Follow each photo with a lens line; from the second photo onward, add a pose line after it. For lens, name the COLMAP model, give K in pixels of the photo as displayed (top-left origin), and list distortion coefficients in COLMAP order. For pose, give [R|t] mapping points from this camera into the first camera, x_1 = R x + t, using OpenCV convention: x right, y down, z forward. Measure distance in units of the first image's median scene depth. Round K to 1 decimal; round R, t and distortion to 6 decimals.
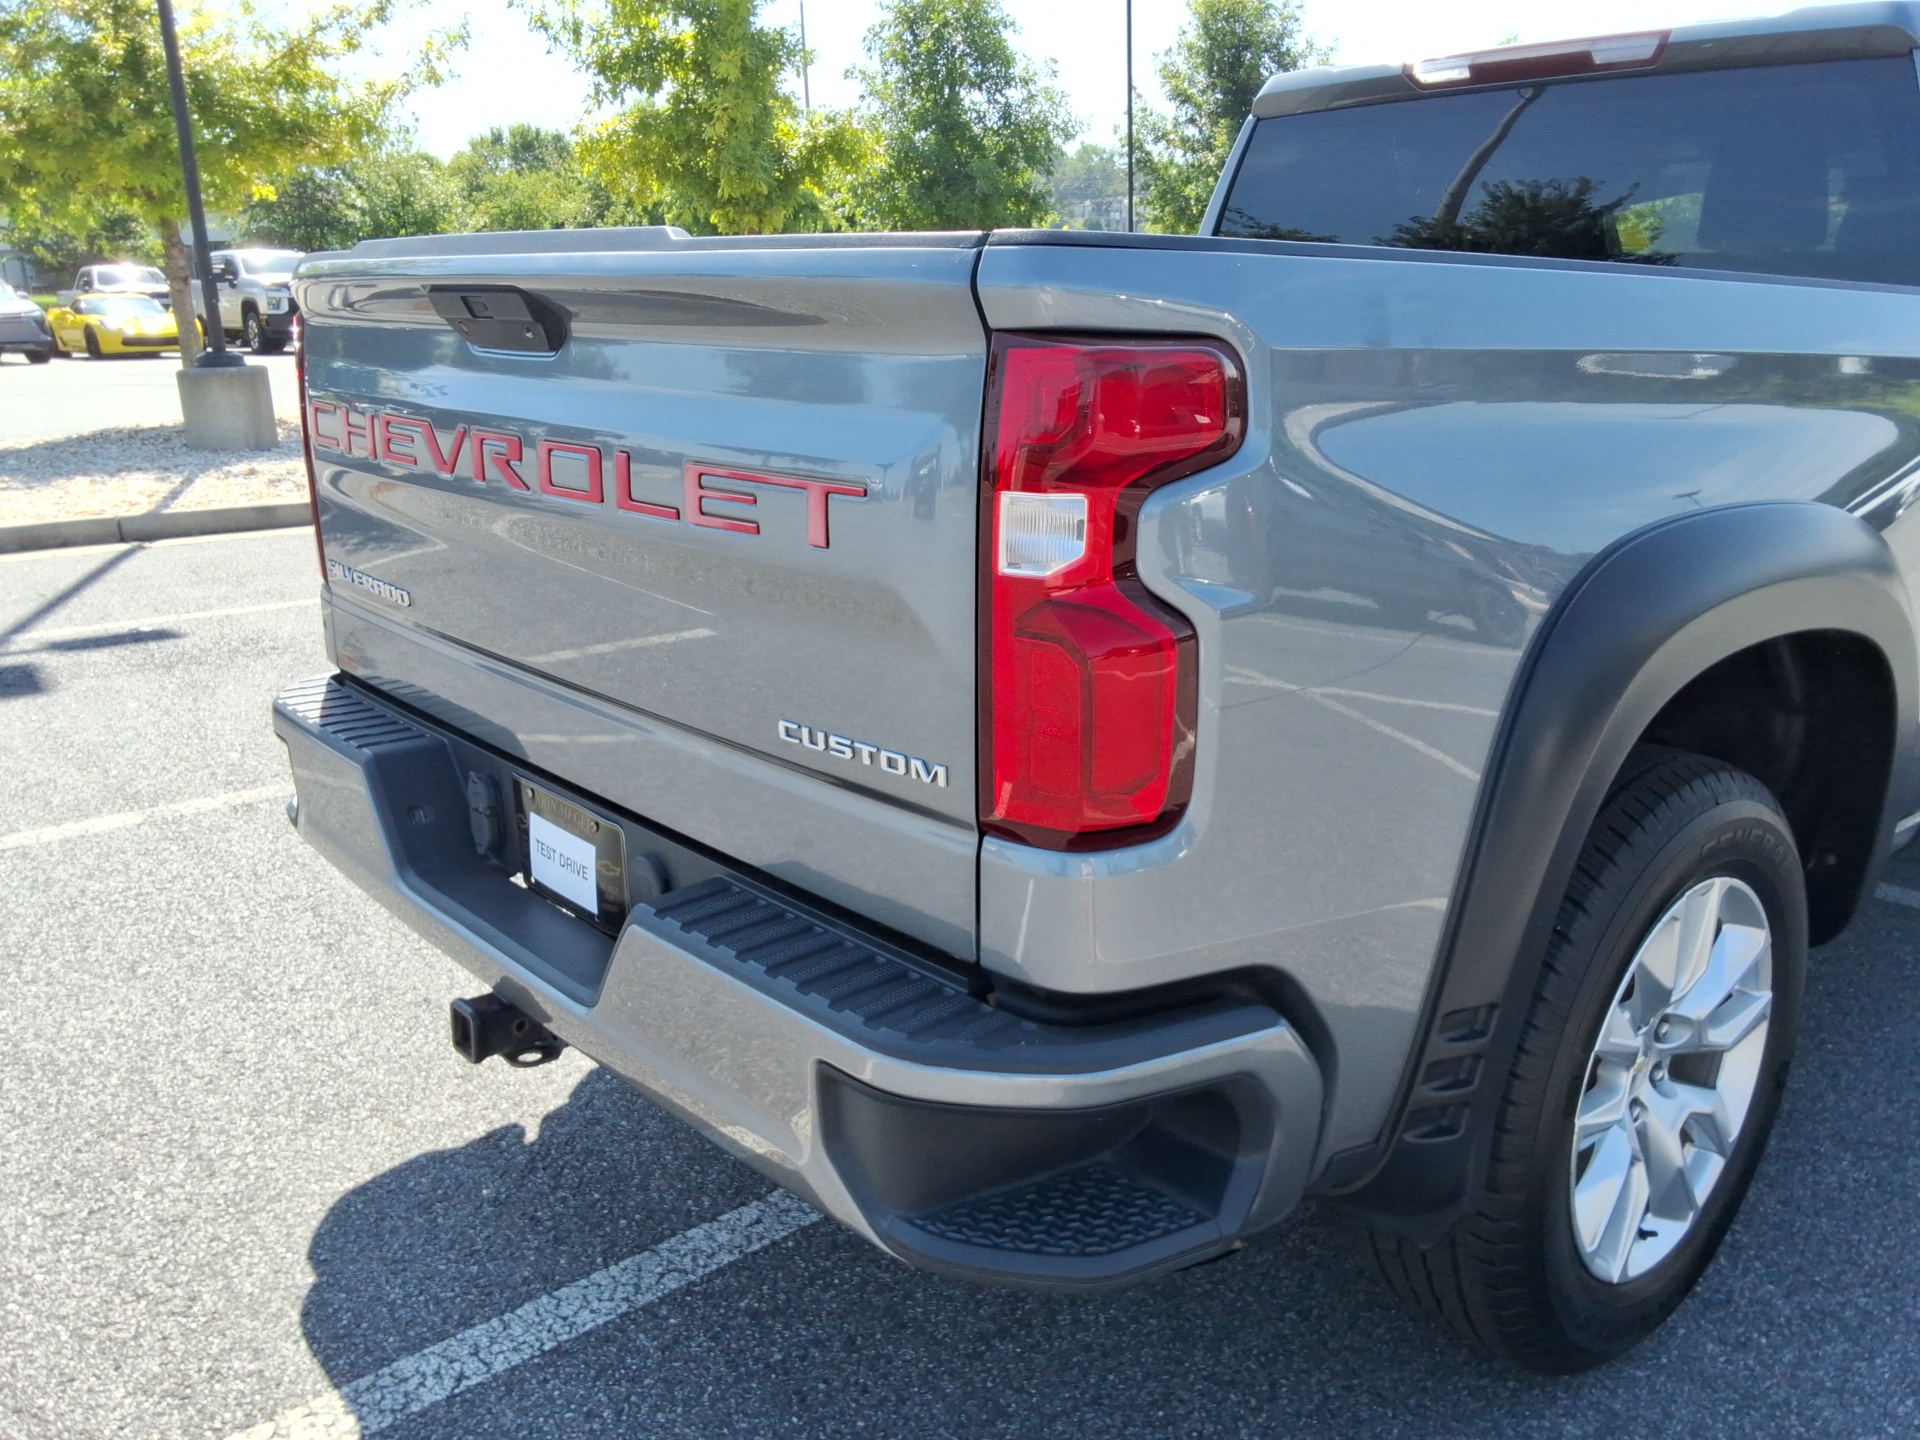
lens RADIAL K [[1547.3, 0, 973.8], [0, 1547.3, 708.9], [0, 0, 1]] dist [0.109025, -0.182612]
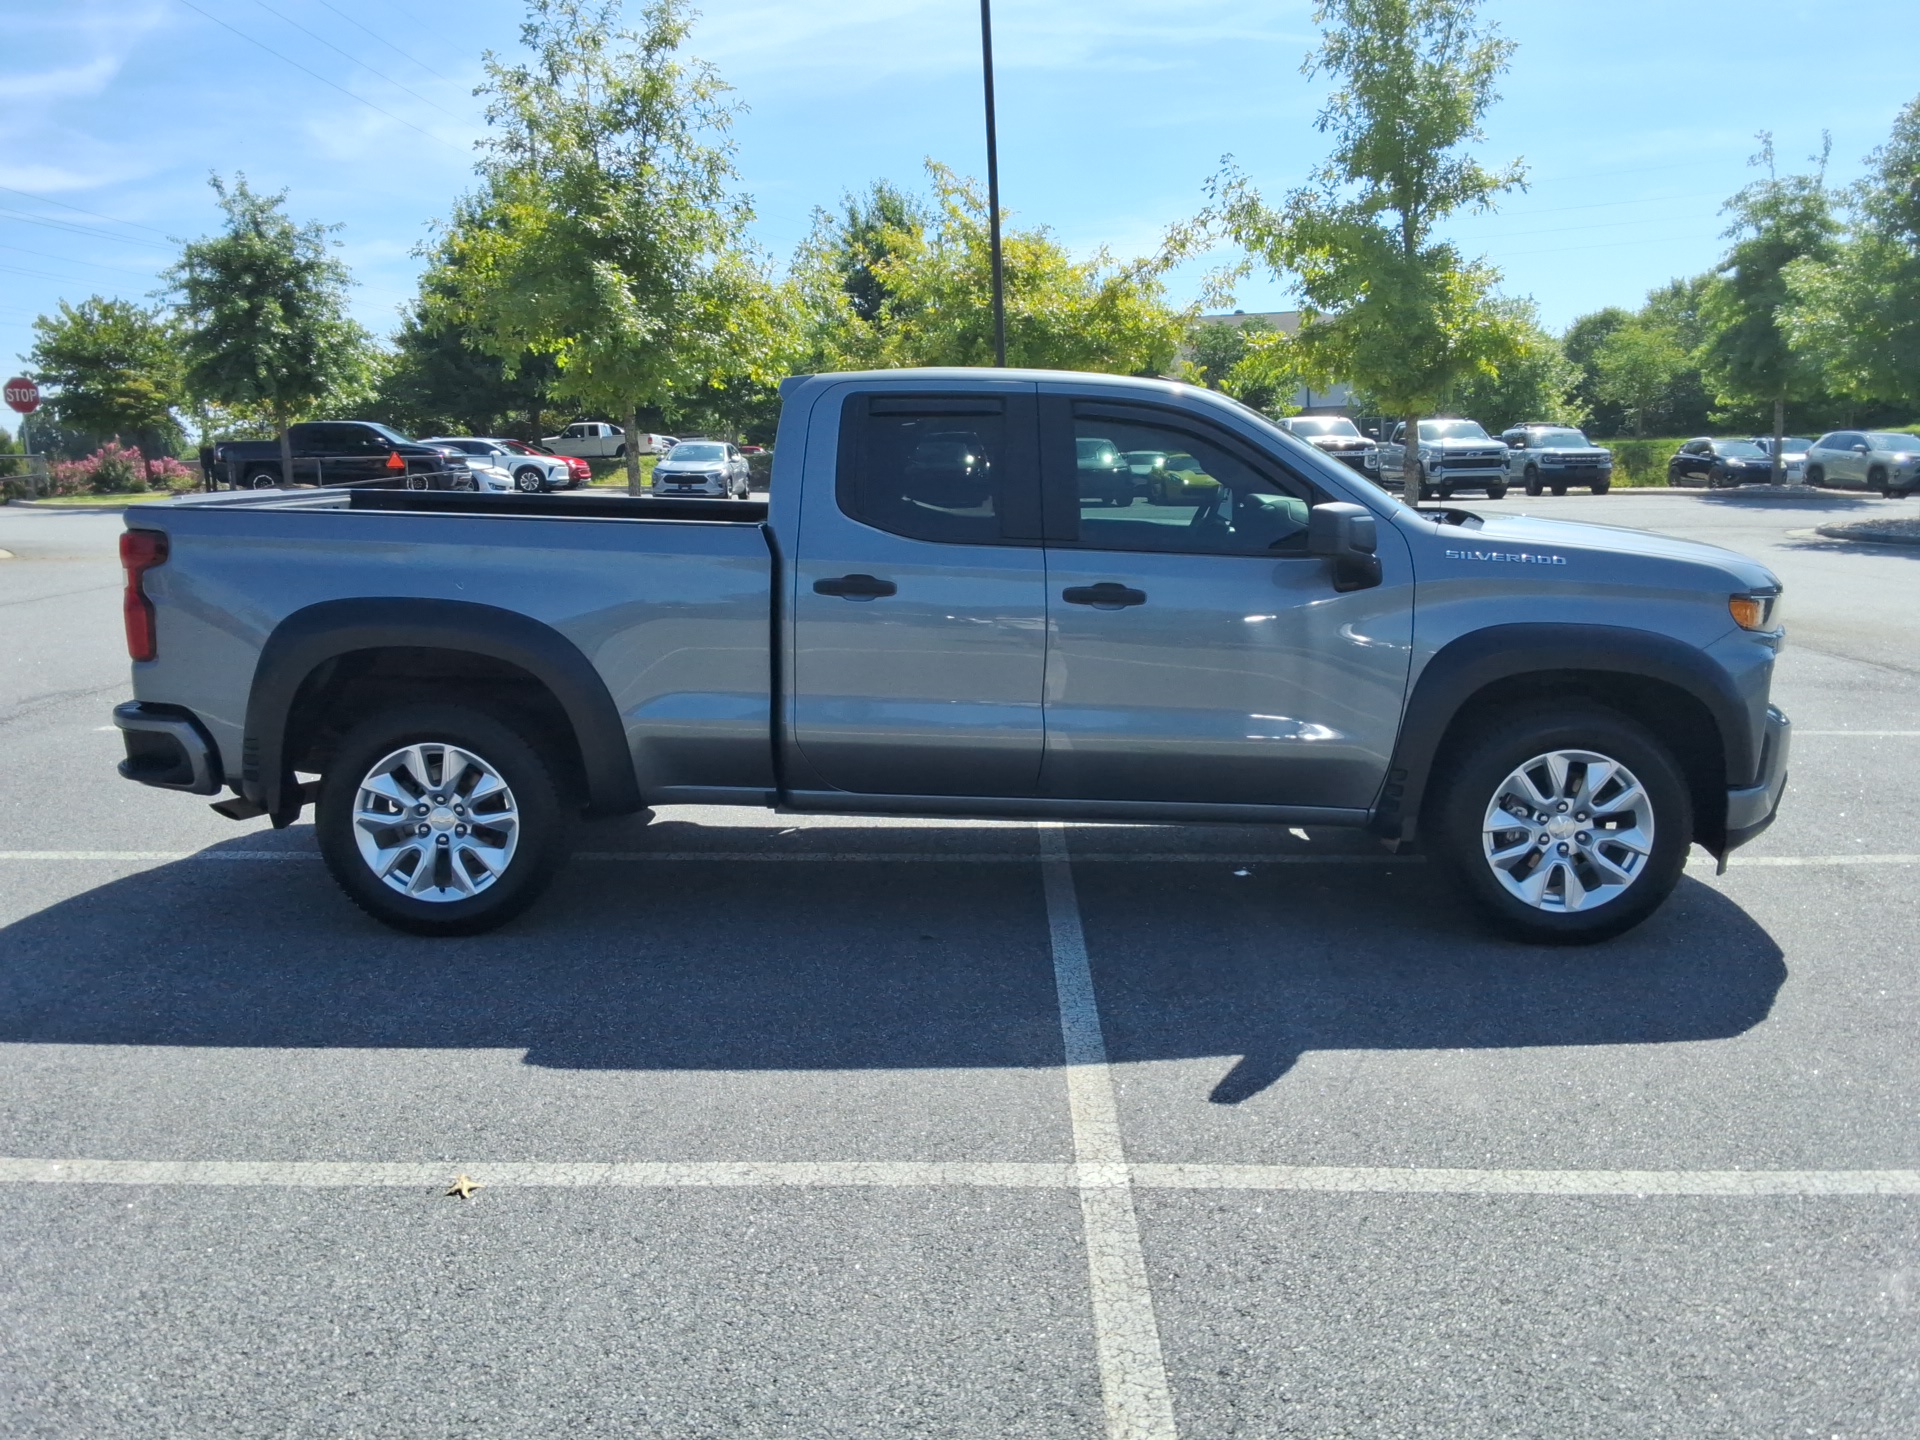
lens RADIAL K [[1529.7, 0, 969.5], [0, 1529.7, 707.1], [0, 0, 1]] dist [0.116013, -0.175196]
pose [[0.737059, 0.112104, -0.666465, 2.269168], [-0.169979, 0.985196, -0.022266, -0.034734], [0.654103, 0.129697, 0.745203, -0.281208]]
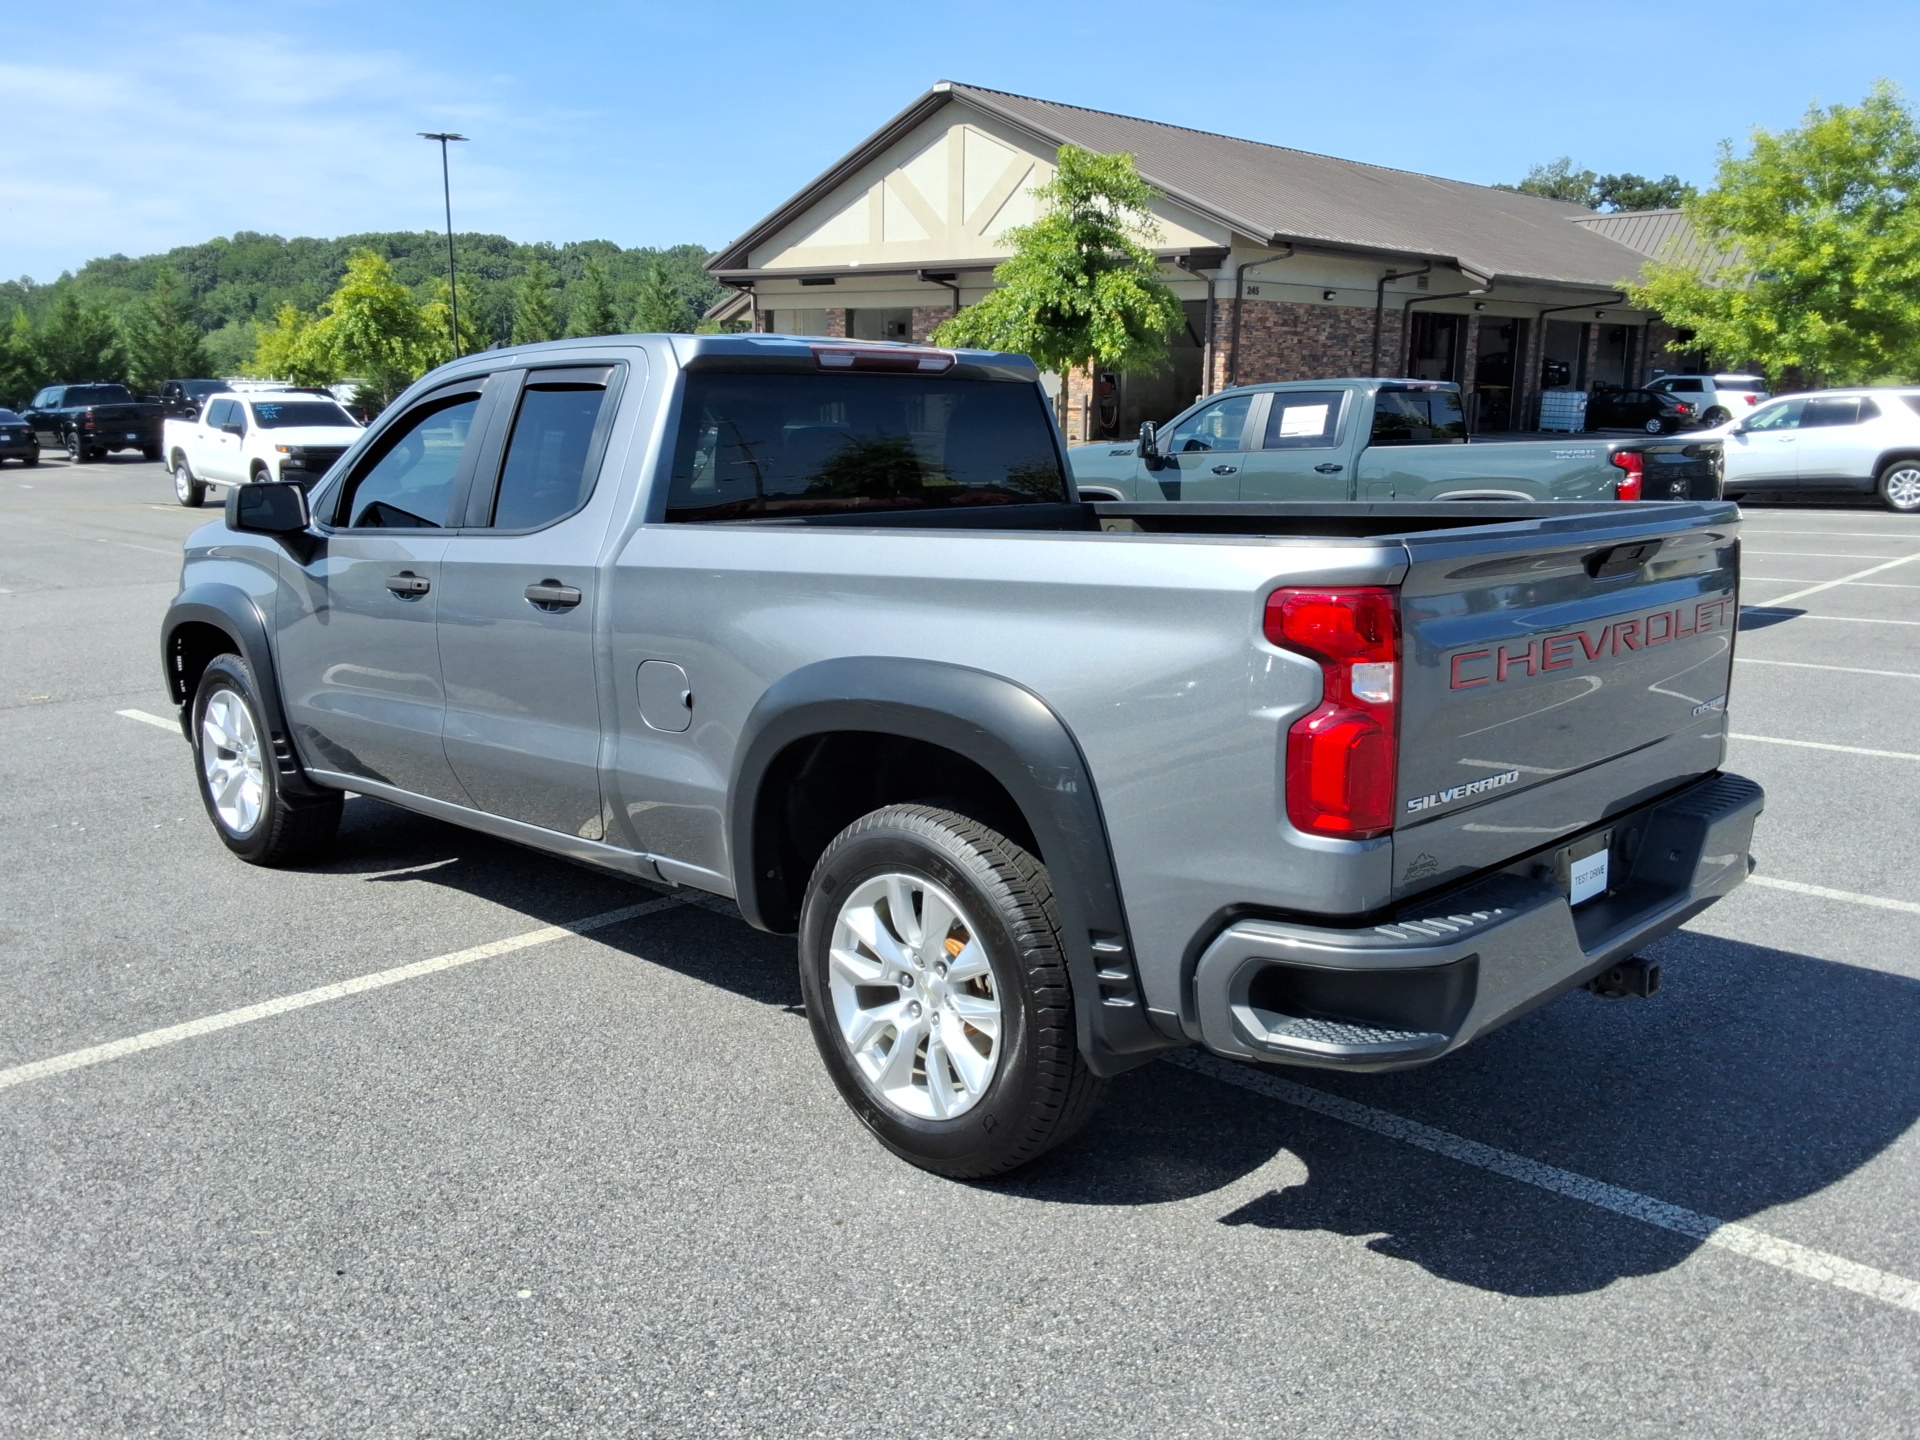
lens RADIAL K [[1547.8, 0, 958.6], [0, 1547.8, 706.6], [0, 0, 1]] dist [0.112649, -0.194717]
pose [[-0.071472, -0.173954, 0.982157, -1.478641], [0.258849, 0.947705, 0.186688, -0.451623], [-0.963270, 0.267573, -0.022707, 1.330310]]
